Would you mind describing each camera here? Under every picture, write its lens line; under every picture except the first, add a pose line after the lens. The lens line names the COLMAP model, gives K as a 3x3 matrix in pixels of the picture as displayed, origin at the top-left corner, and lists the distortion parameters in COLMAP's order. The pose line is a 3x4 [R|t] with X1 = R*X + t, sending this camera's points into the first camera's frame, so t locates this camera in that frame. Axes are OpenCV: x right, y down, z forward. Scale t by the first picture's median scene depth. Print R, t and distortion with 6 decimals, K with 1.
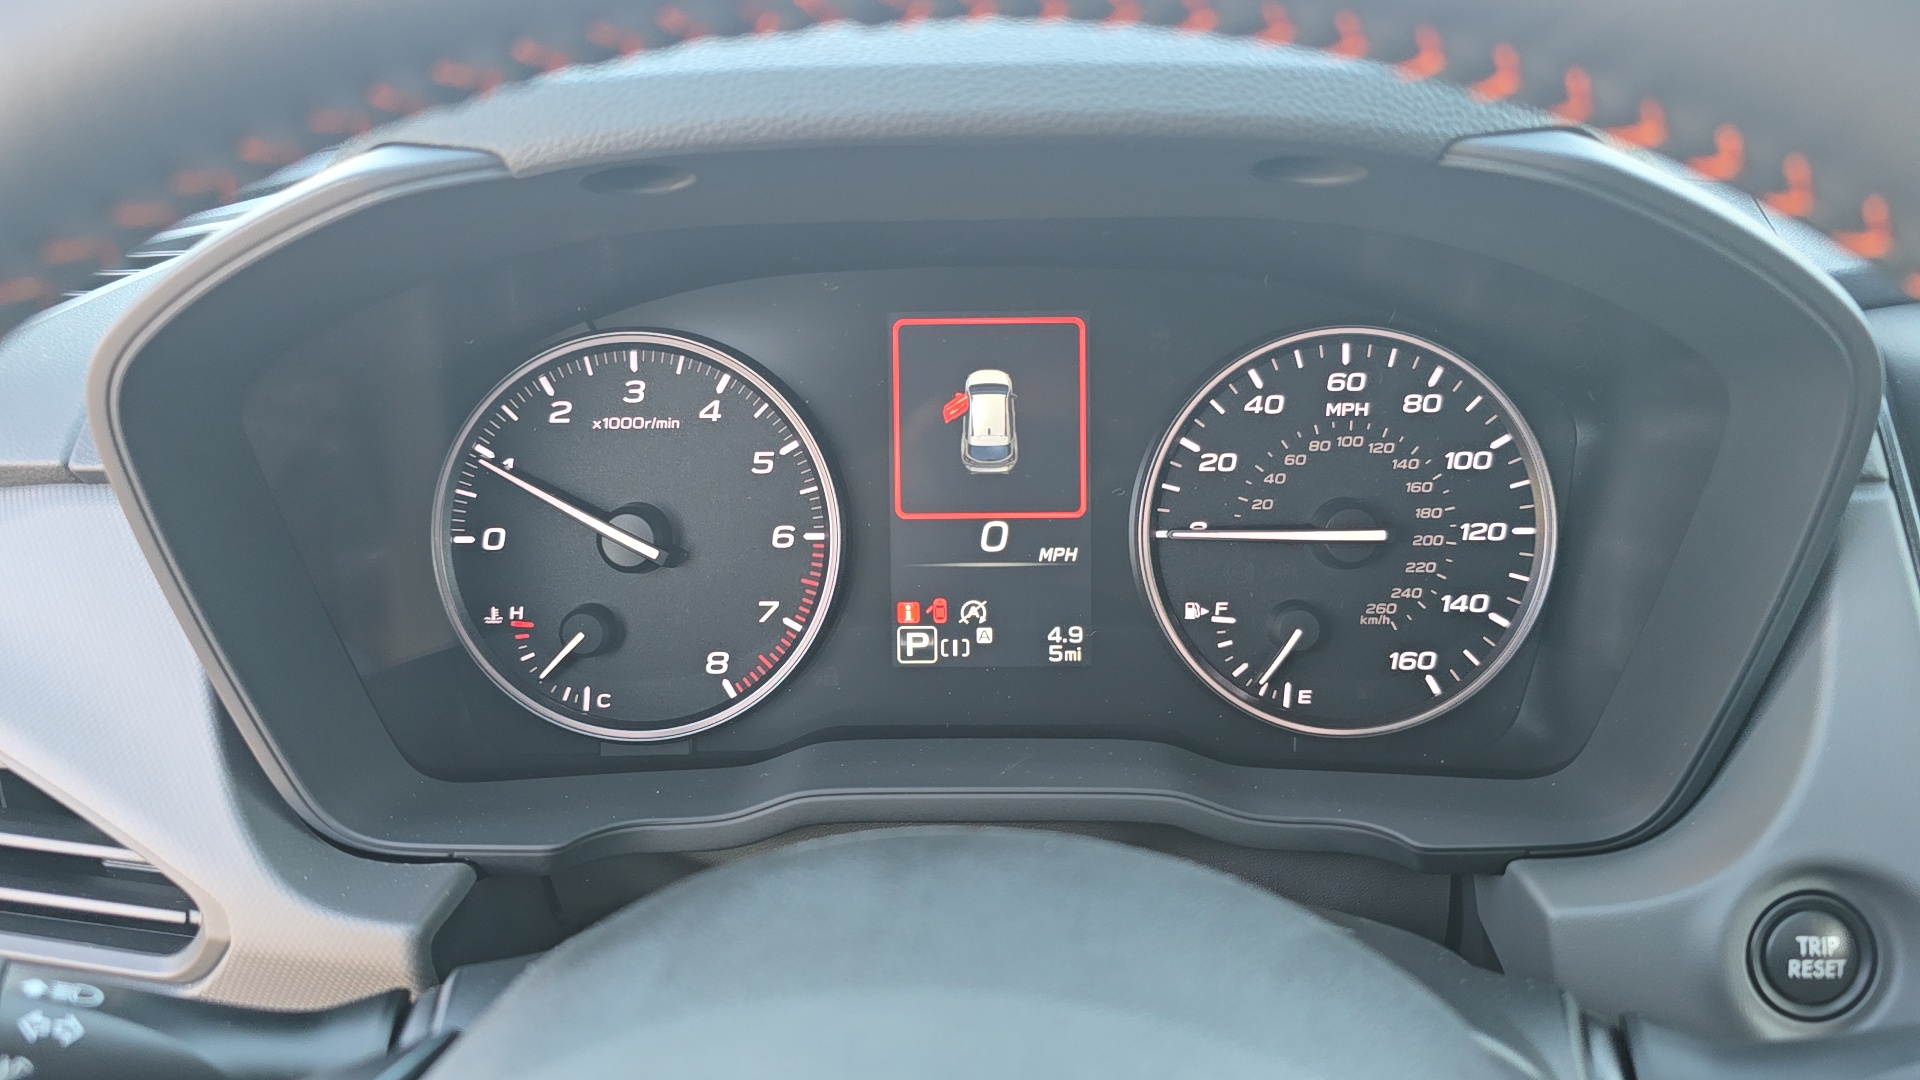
lens RADIAL K [[1595.2, 0, 1012.3], [0, 1595.2, 554.8], [0, 0, 1]] dist [-0.000944, 0.003851]
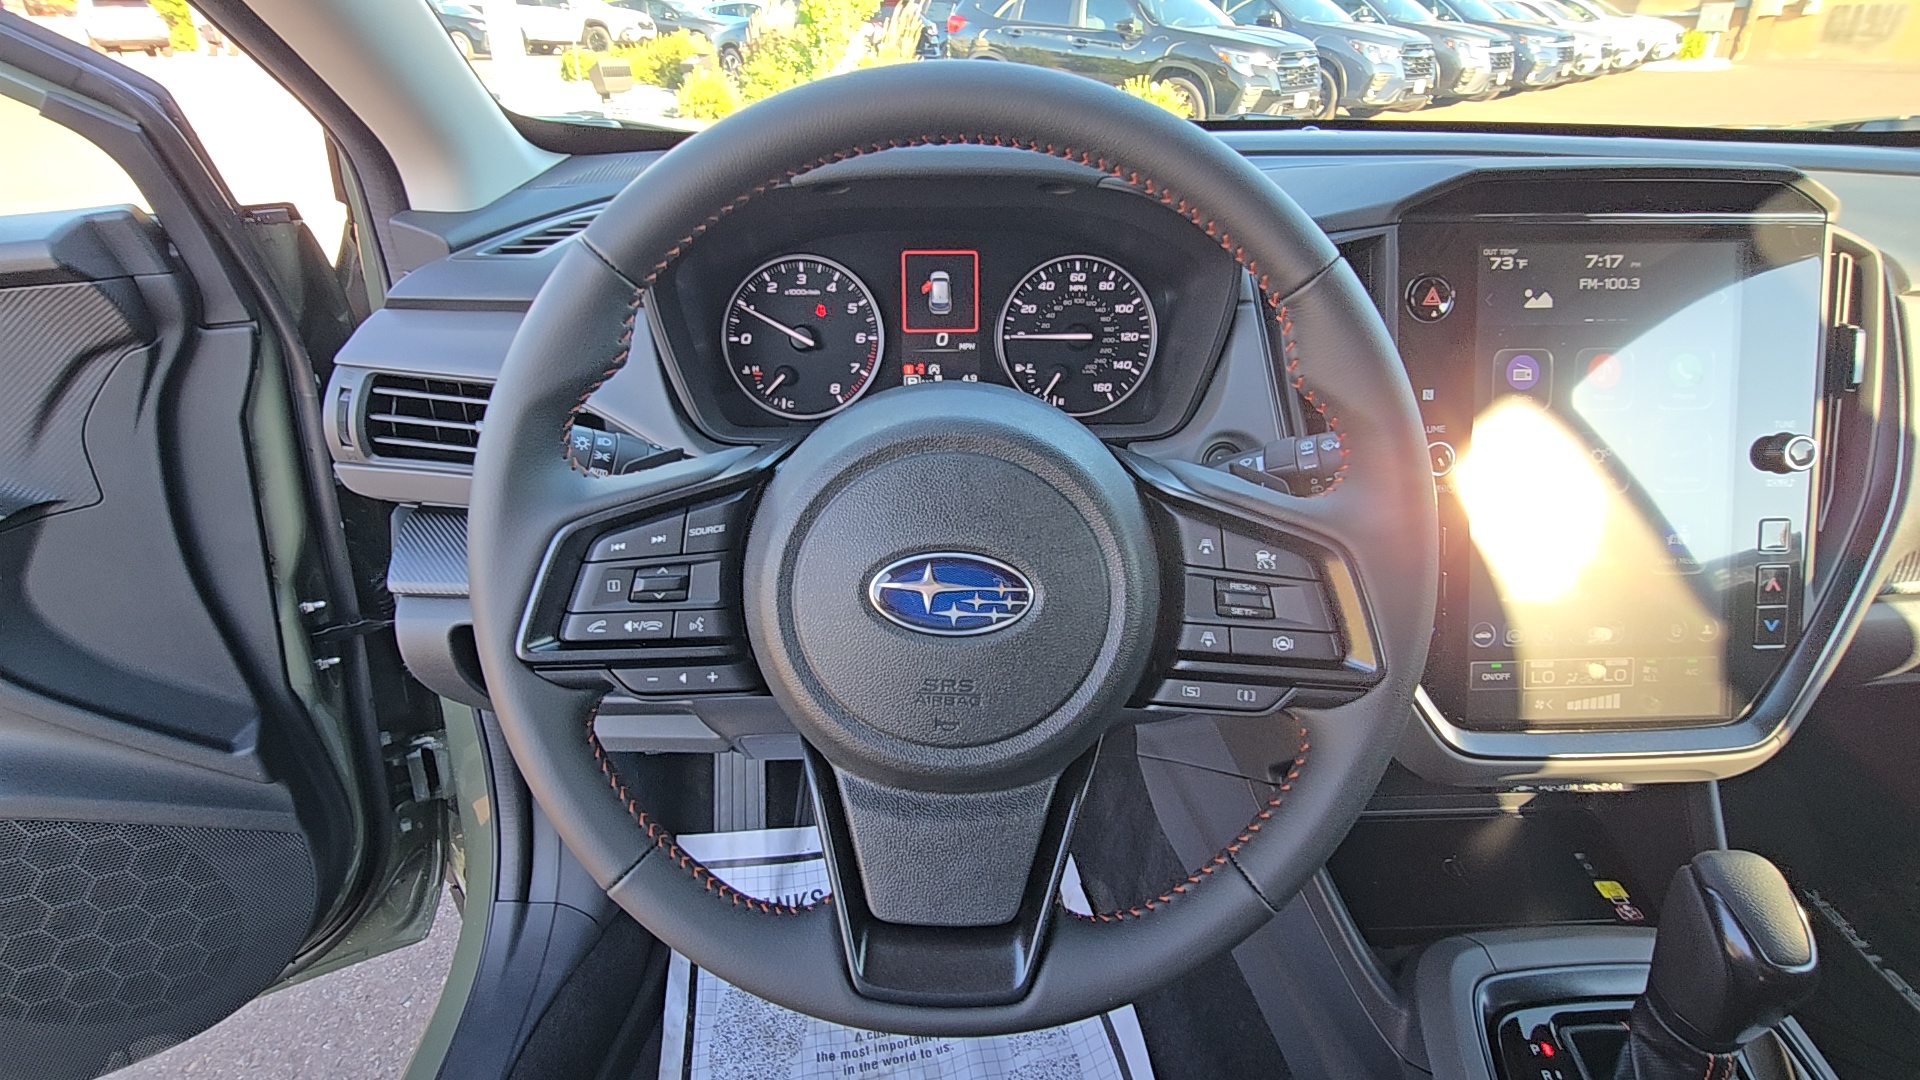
lens RADIAL K [[957.5, 0, 977.5], [0, 957.5, 554.1], [0, 0, 1]] dist [0.006759, -0.006396]
pose [[0.998823, -0.006378, 0.048080, -0.031767], [-0.000102, 0.991038, 0.133581, 0.128615], [-0.048501, -0.133429, 0.989871, -0.590832]]
